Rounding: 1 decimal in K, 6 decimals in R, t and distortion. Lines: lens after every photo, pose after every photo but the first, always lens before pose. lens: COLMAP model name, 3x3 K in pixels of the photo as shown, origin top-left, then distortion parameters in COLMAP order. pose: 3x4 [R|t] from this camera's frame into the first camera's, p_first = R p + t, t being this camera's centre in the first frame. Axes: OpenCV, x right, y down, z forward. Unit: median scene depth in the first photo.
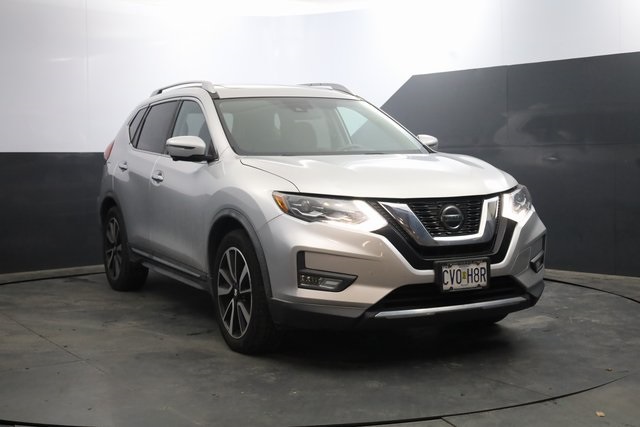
lens RADIAL K [[929.7, 0, 317.4], [0, 929.7, 213.6], [0, 0, 1]] dist [-0.042875, 0.000000]
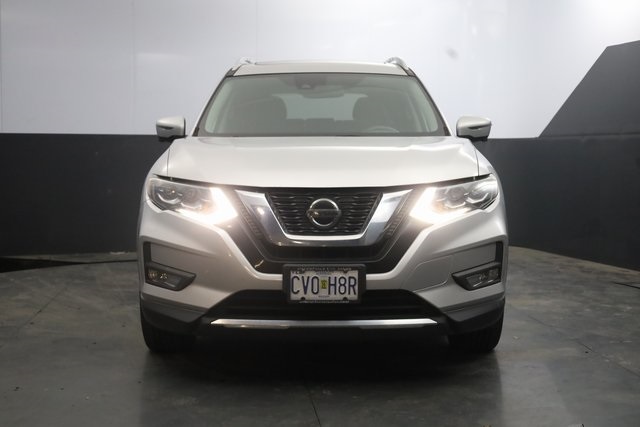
lens RADIAL K [[929.7, 0, 319.7], [0, 929.7, 211.8], [0, 0, 1]] dist [-0.042875, 0.000000]
pose [[0.881803, 0.044841, -0.469482, 0.534801], [-0.040049, 0.998994, 0.020194, -0.013219], [0.469915, 0.000995, 0.882711, 0.283192]]
